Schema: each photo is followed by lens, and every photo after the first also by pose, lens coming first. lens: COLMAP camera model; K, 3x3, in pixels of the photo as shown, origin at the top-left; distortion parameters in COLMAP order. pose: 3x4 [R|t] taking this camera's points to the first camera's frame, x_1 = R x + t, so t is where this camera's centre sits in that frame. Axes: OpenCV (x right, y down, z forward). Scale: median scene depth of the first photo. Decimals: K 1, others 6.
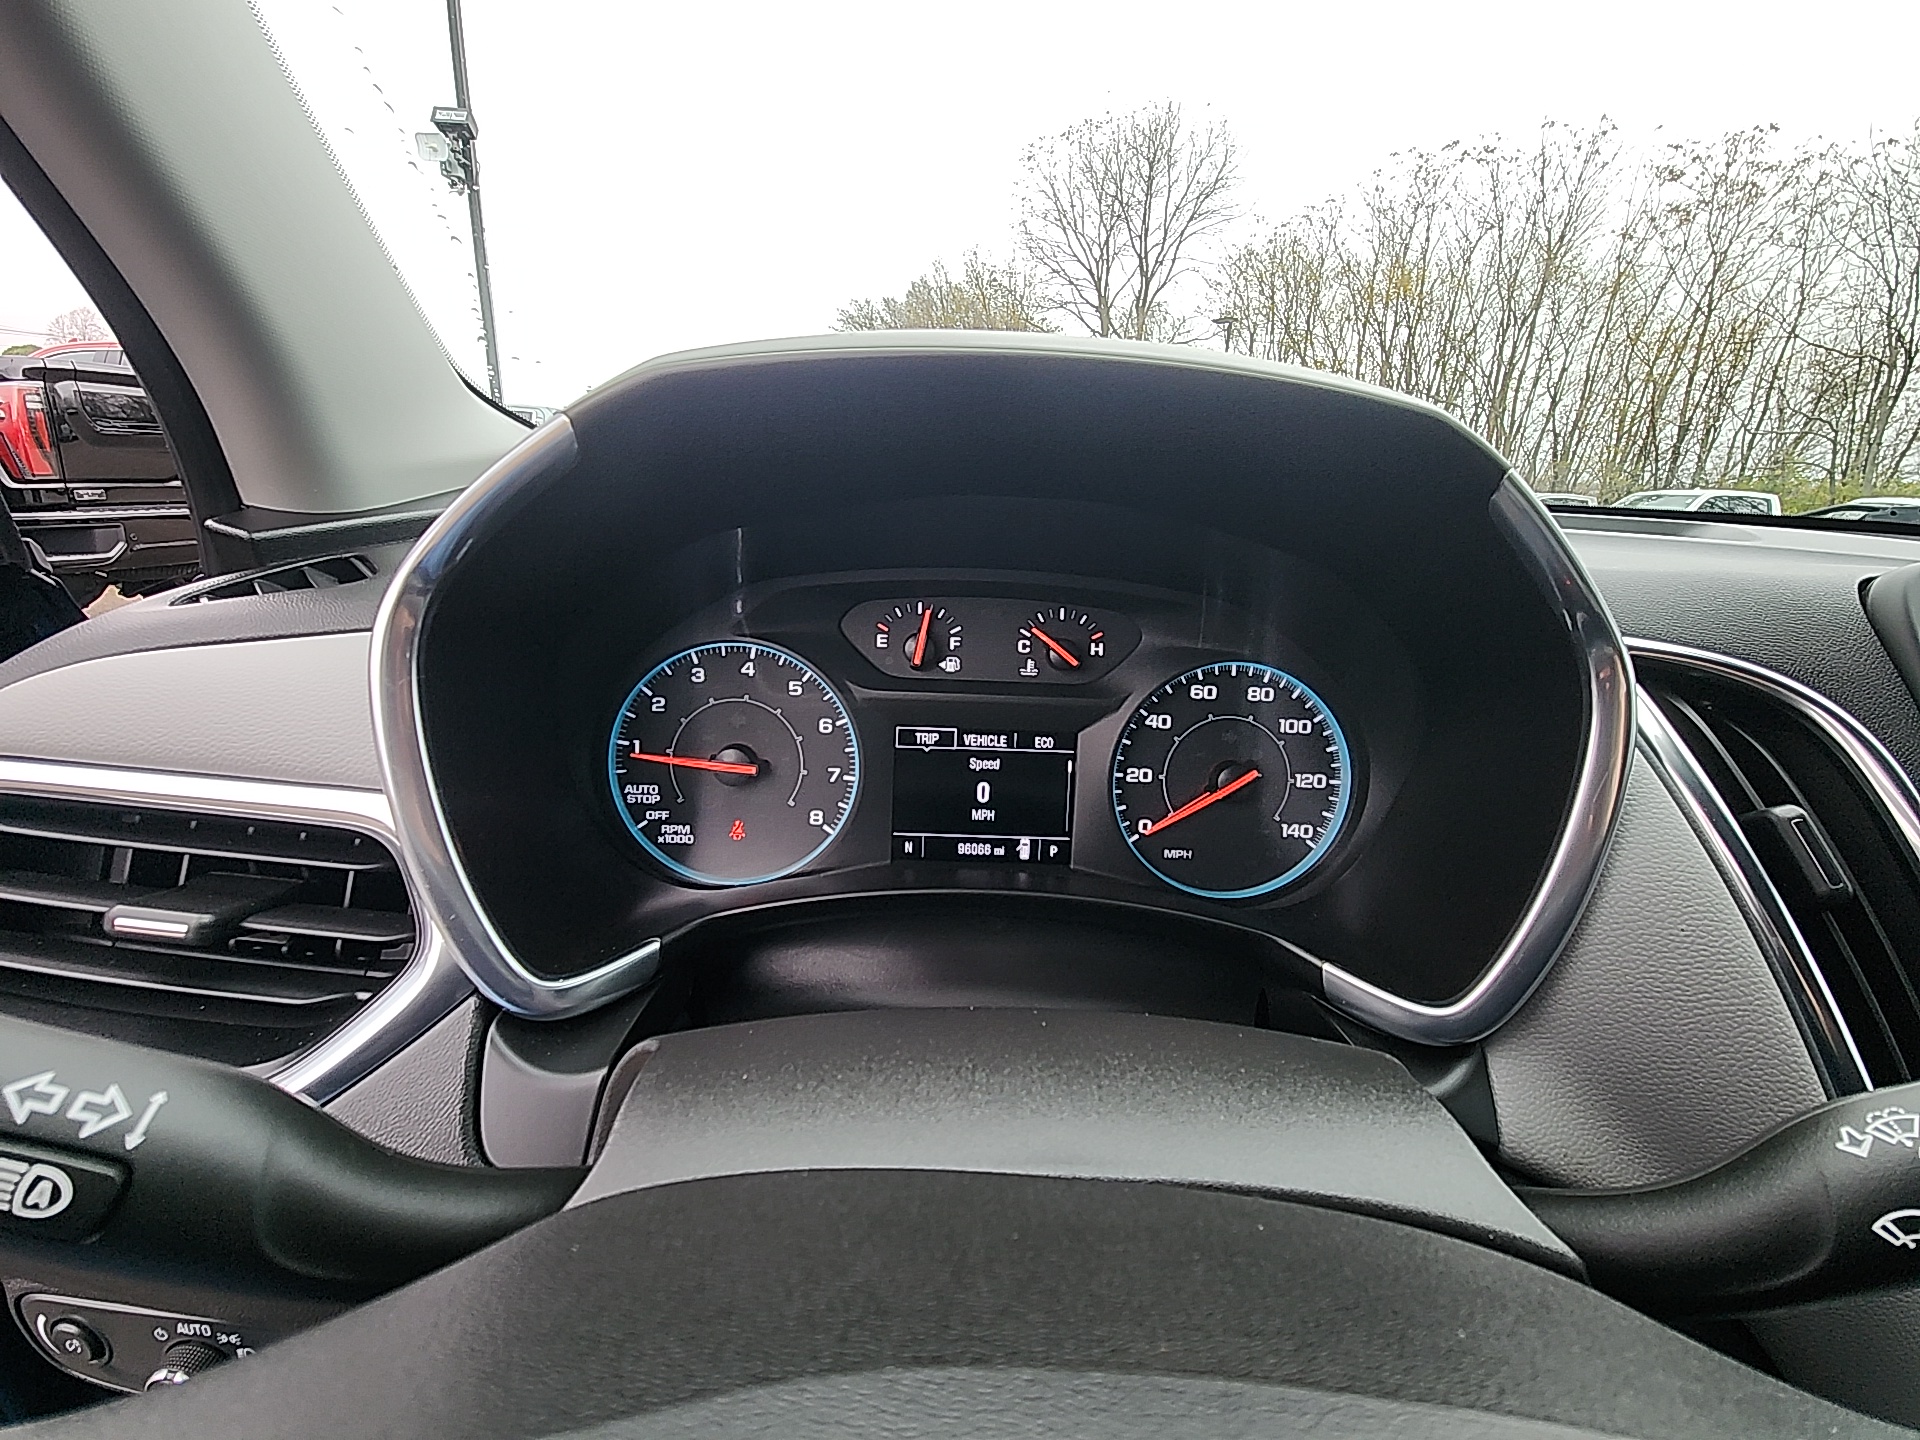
lens RADIAL K [[778.4, 0, 953.5], [0, 778.4, 707.1], [0, 0, 1]] dist [0.005208, -0.004647]
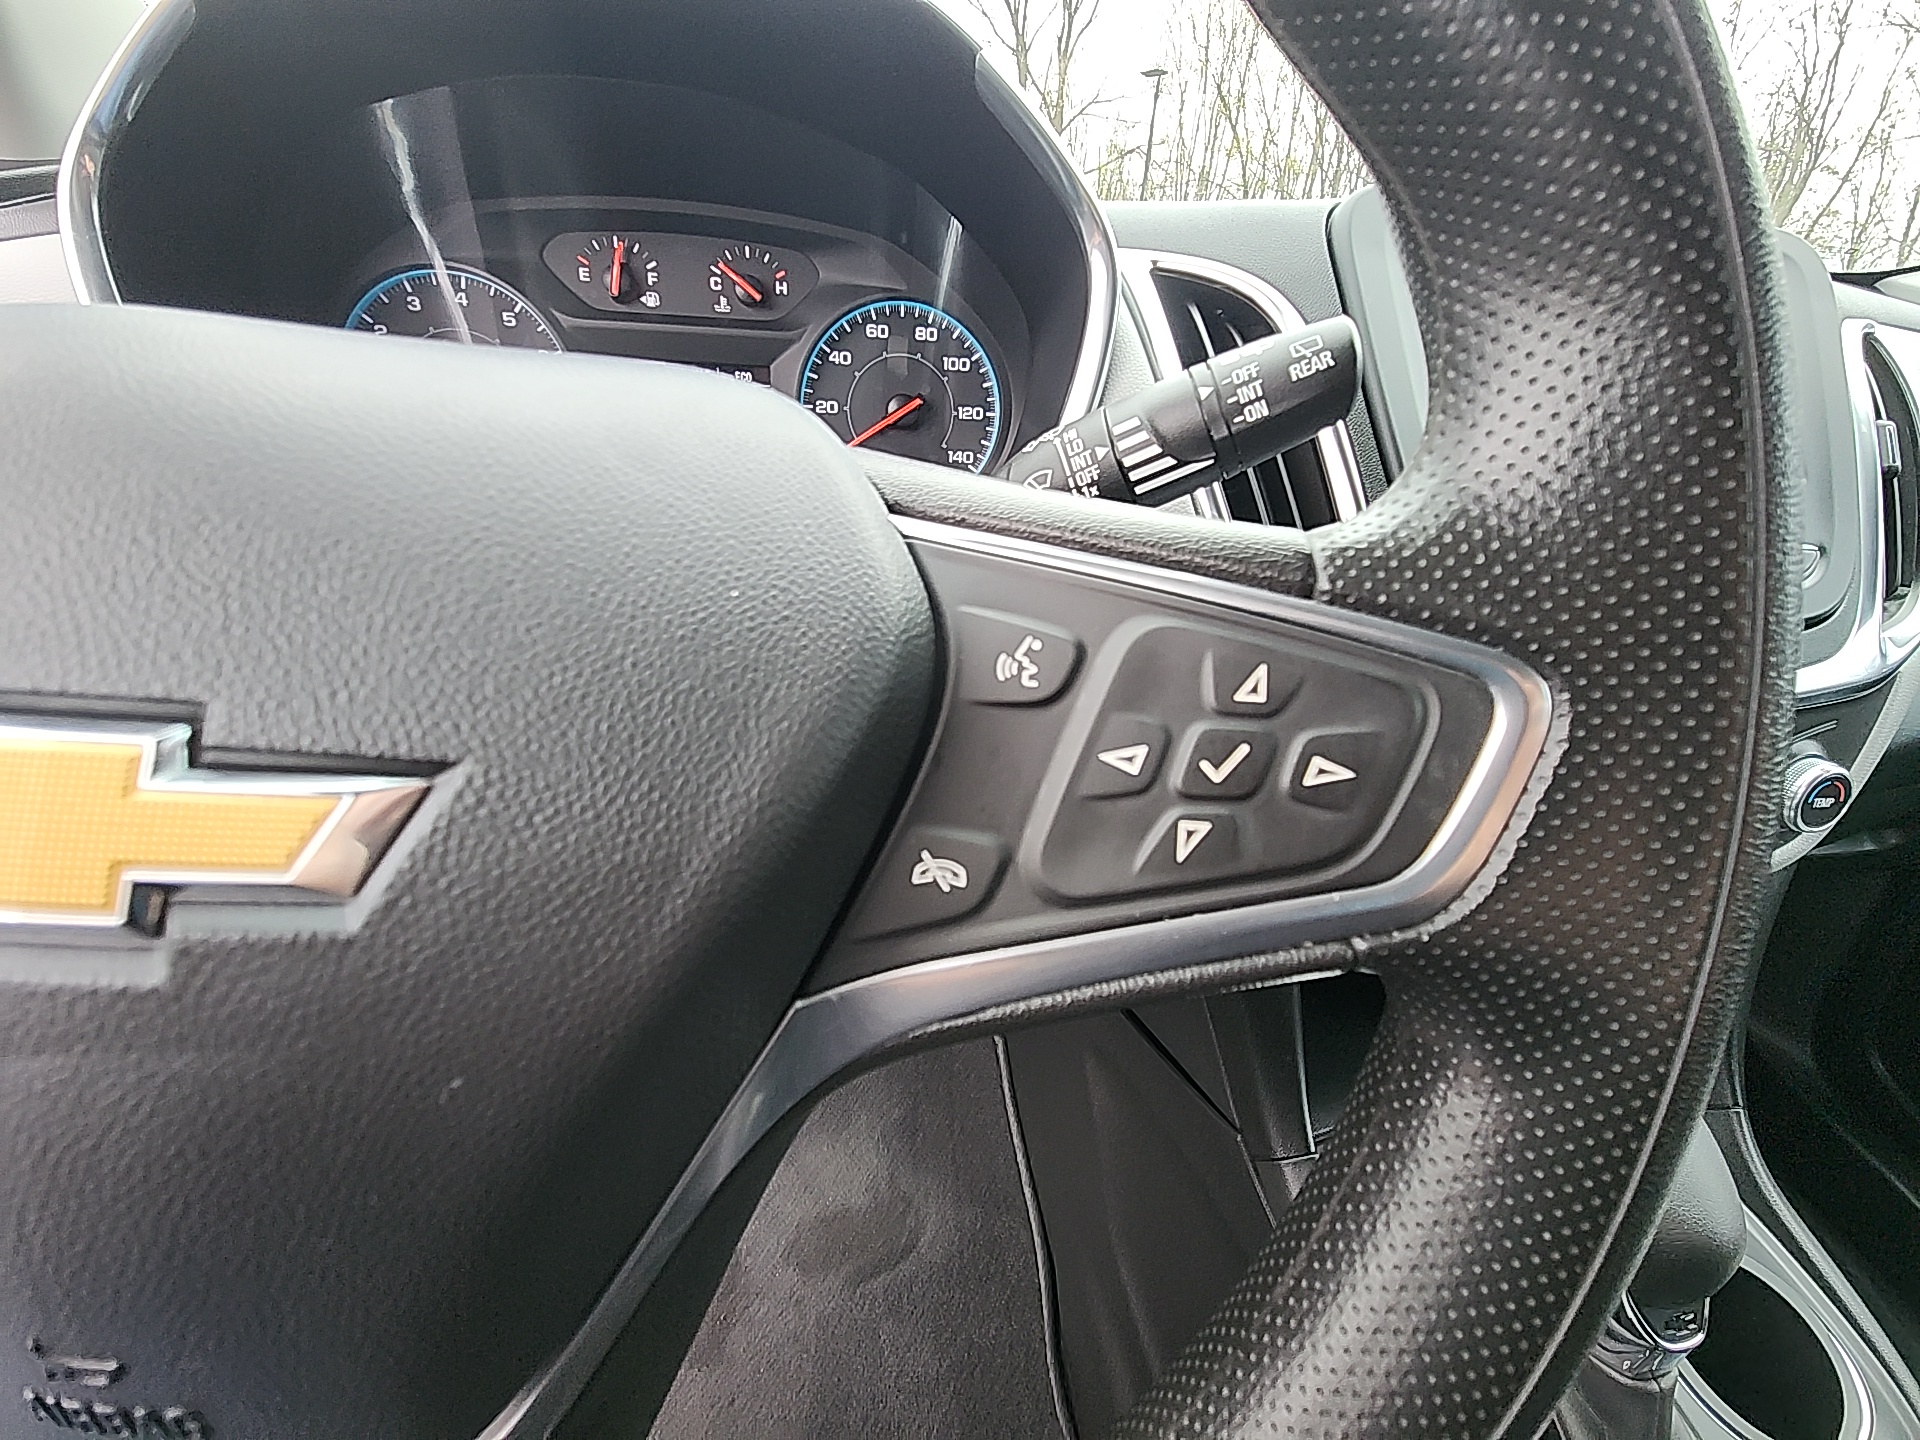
lens RADIAL K [[771.3, 0, 956.7], [0, 771.3, 709.8], [0, 0, 1]] dist [0.012166, -0.009103]
pose [[0.994030, -0.037217, 0.102568, 0.298757], [0.012255, 0.972163, 0.233984, 0.266126], [-0.108421, -0.231330, 0.966815, -0.279121]]
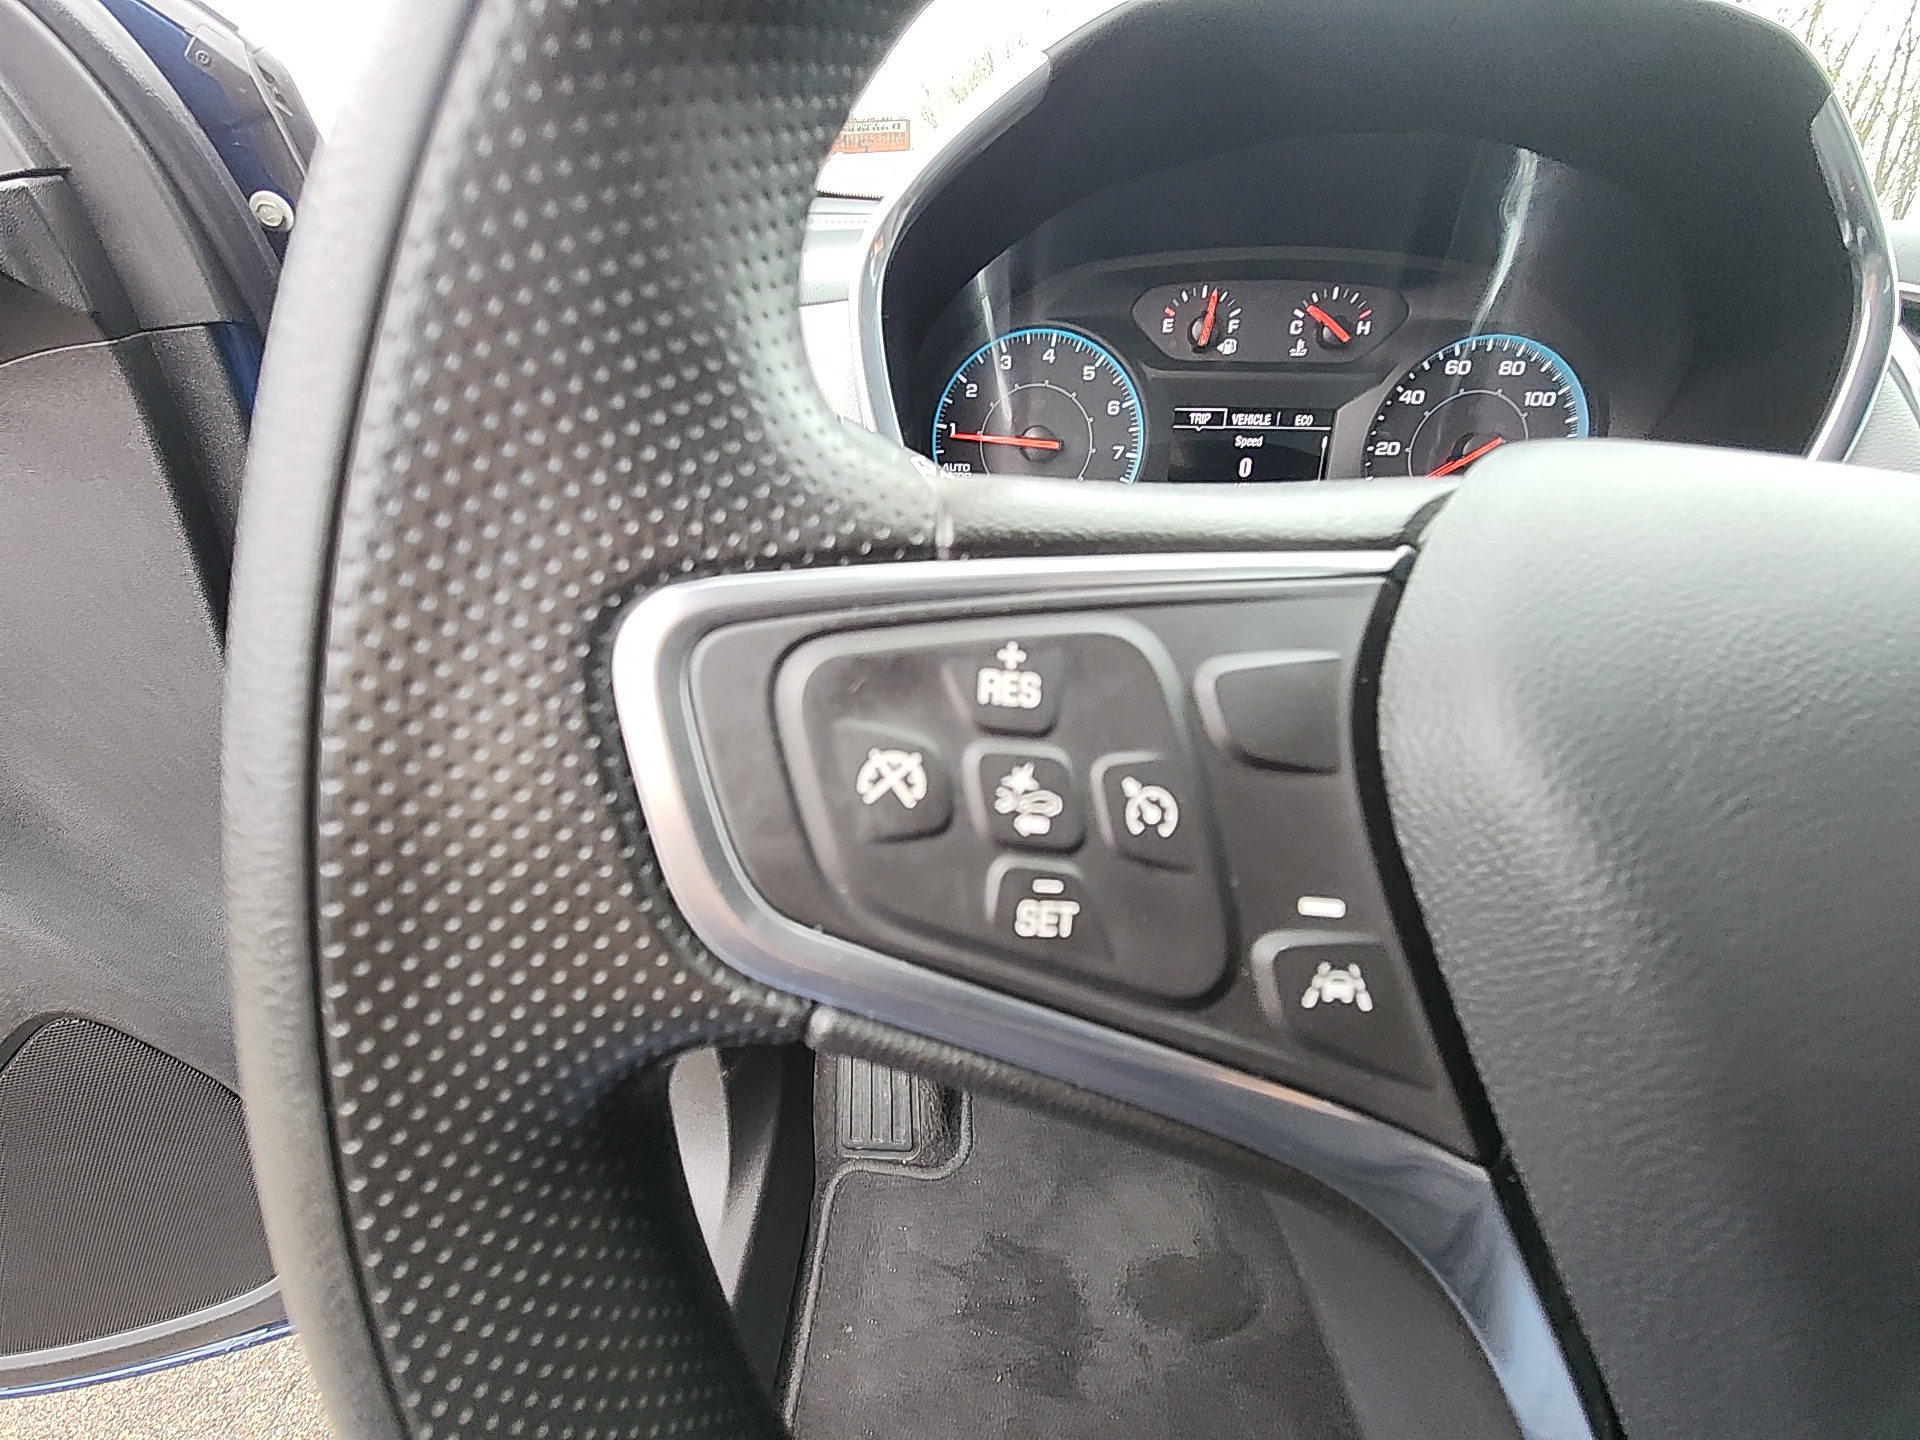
lens RADIAL K [[778.4, 0, 953.5], [0, 778.4, 707.1], [0, 0, 1]] dist [0.005208, -0.004647]
pose [[0.996516, 0.005042, -0.083247, -0.298489], [0.013431, 0.975439, 0.219860, 0.198125], [0.082311, -0.220212, 0.971973, -0.241682]]
